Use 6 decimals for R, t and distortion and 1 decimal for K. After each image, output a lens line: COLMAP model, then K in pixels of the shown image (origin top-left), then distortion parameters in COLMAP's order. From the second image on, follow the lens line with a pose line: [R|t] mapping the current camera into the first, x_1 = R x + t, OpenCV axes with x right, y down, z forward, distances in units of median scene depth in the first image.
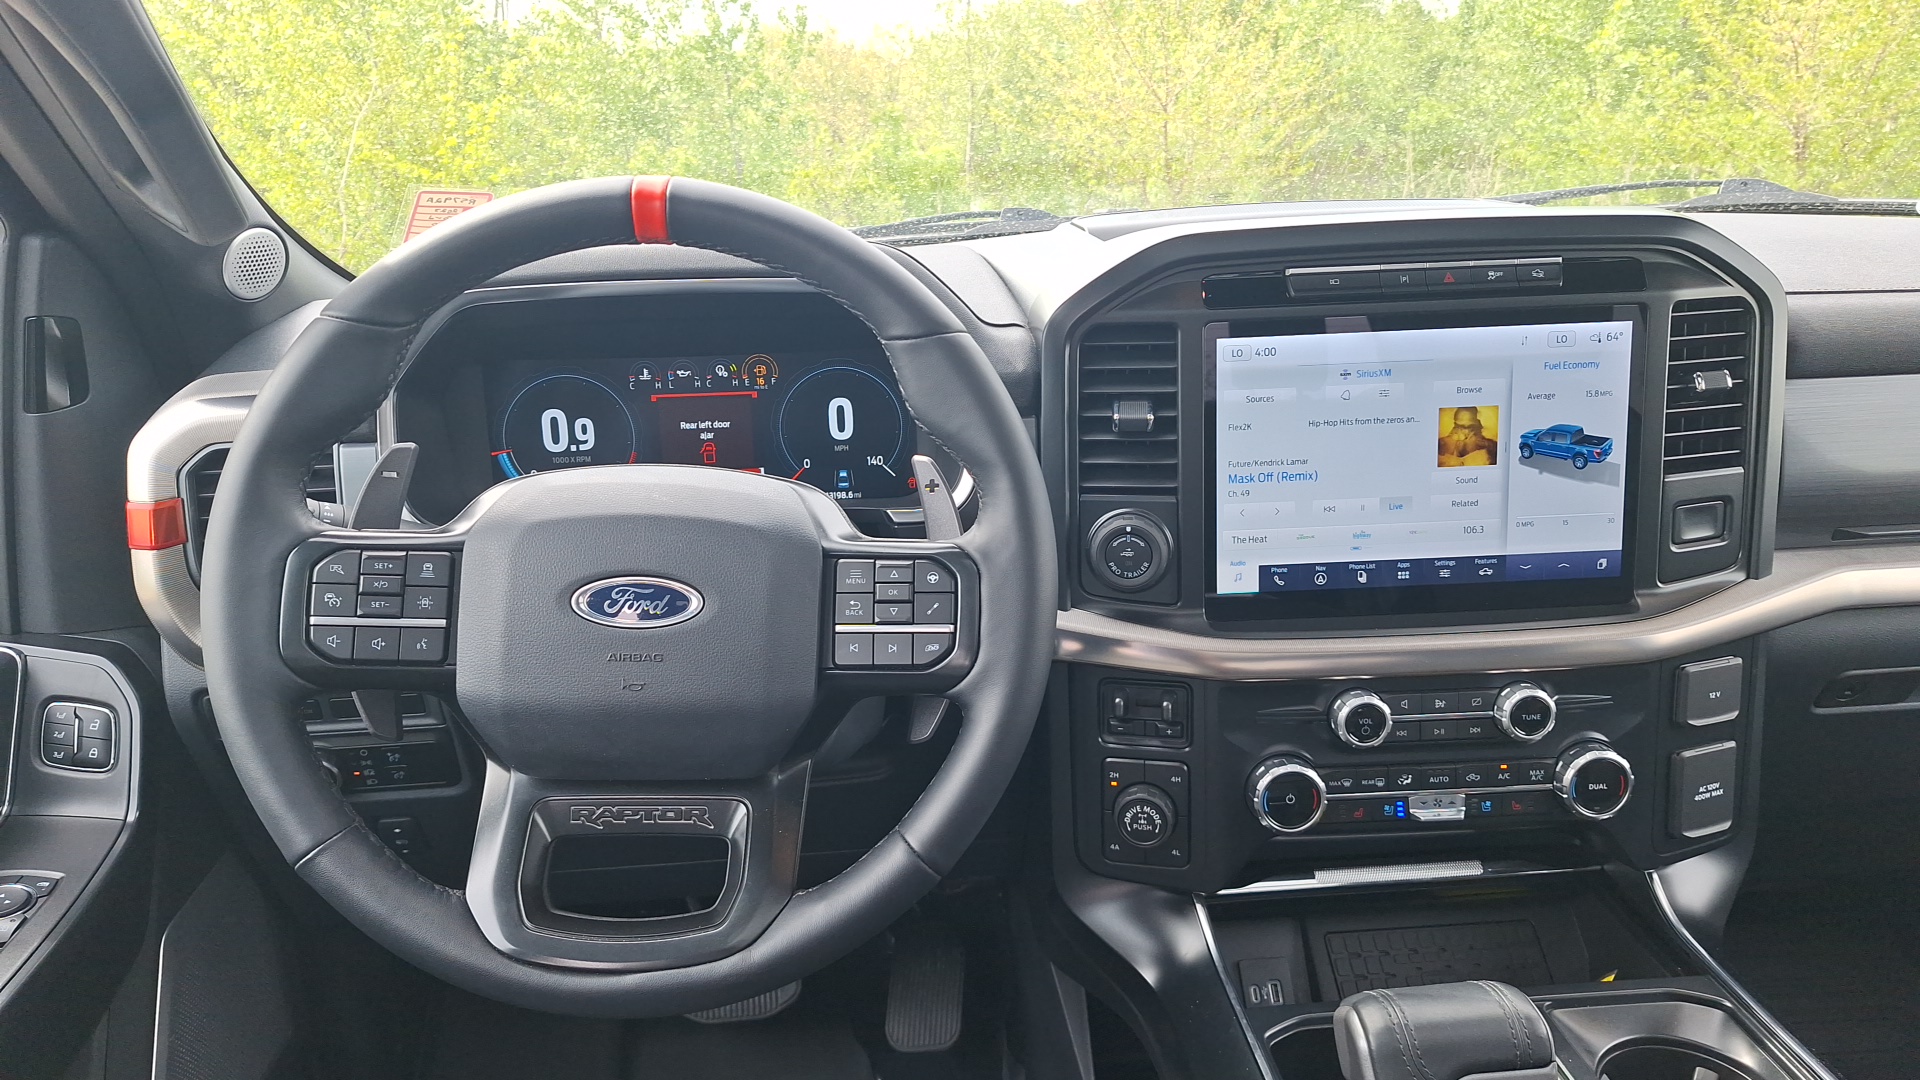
lens RADIAL K [[1292.5, 0, 955.7], [0, 1292.5, 508.6], [0, 0, 1]] dist [0.109500, -0.215225]
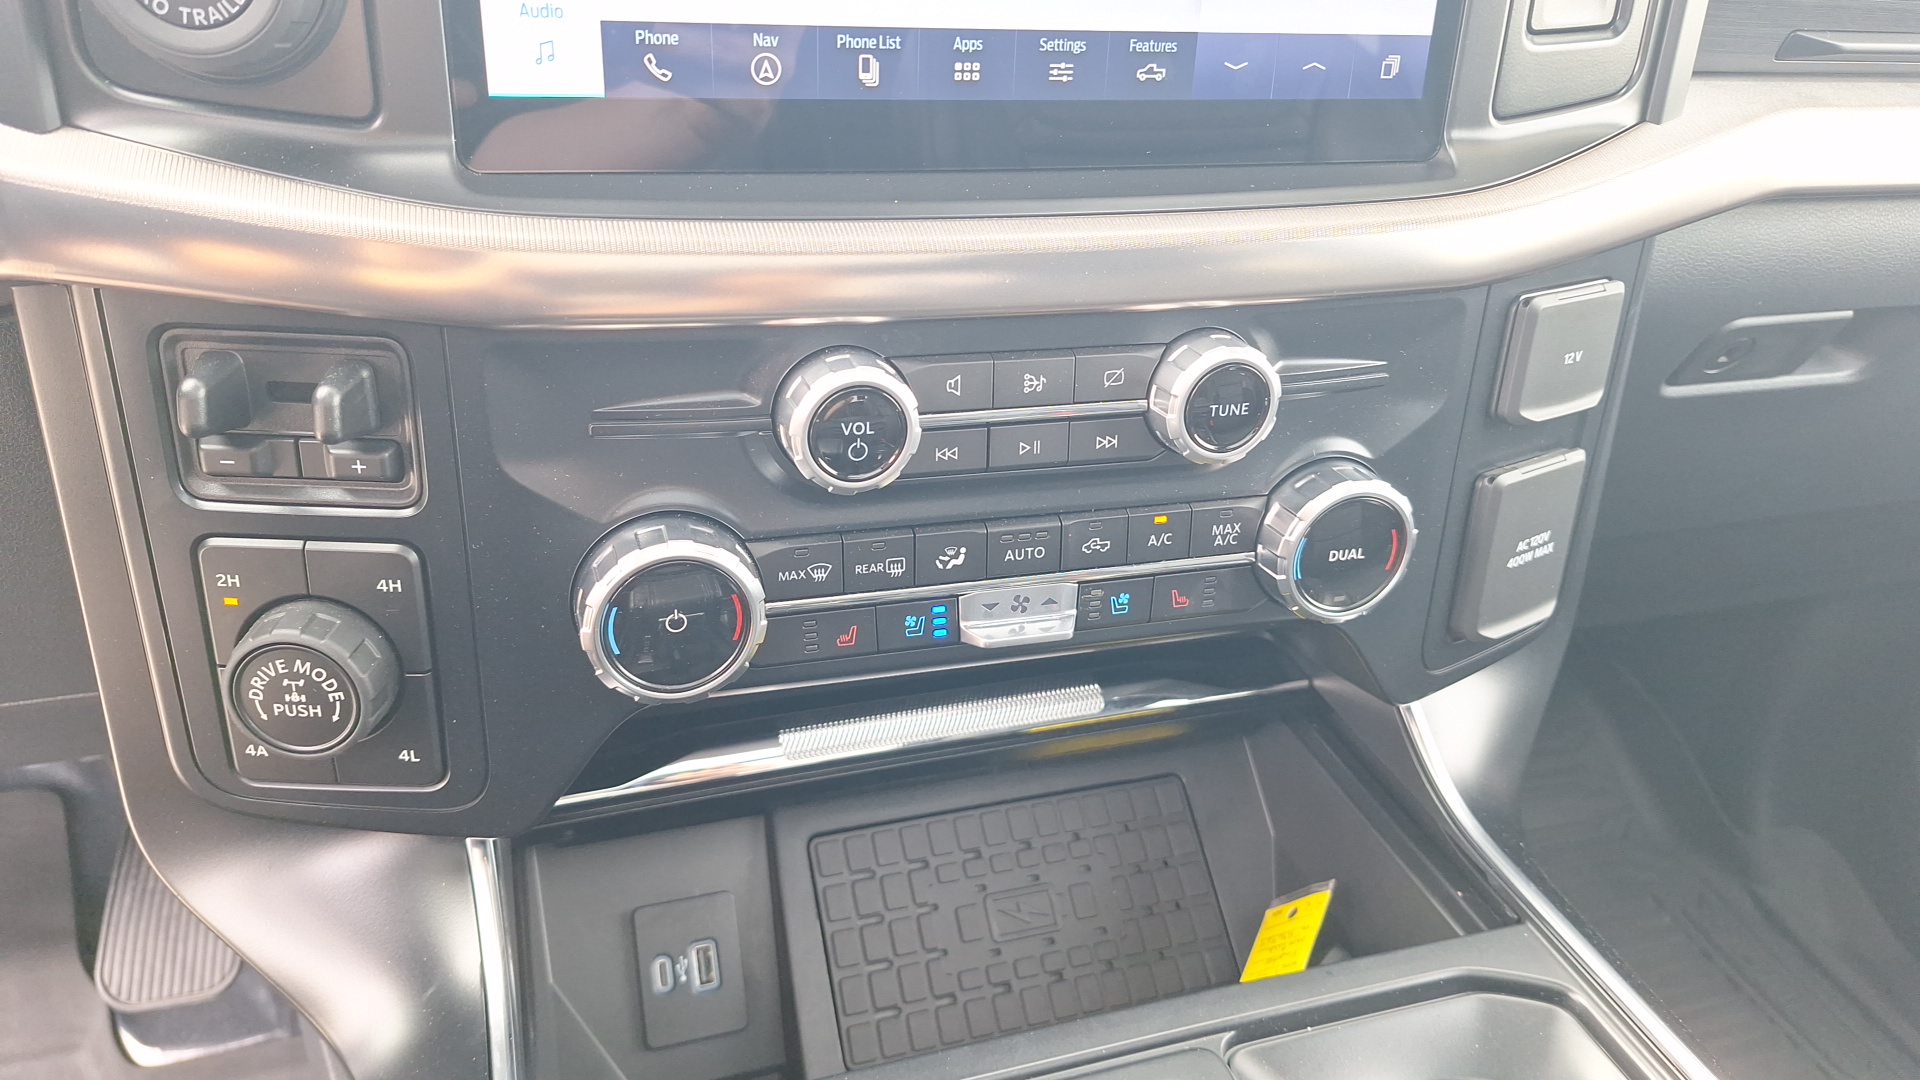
lens RADIAL K [[1335.4, 0, 960.0], [0, 1335.4, 540.0], [0, 0, 1]] dist [0.118230, -0.147605]
pose [[0.962398, -0.041743, 0.268418, 0.226274], [-0.026067, 0.969371, 0.244212, 0.092176], [-0.270391, -0.242026, 0.931833, 0.583840]]
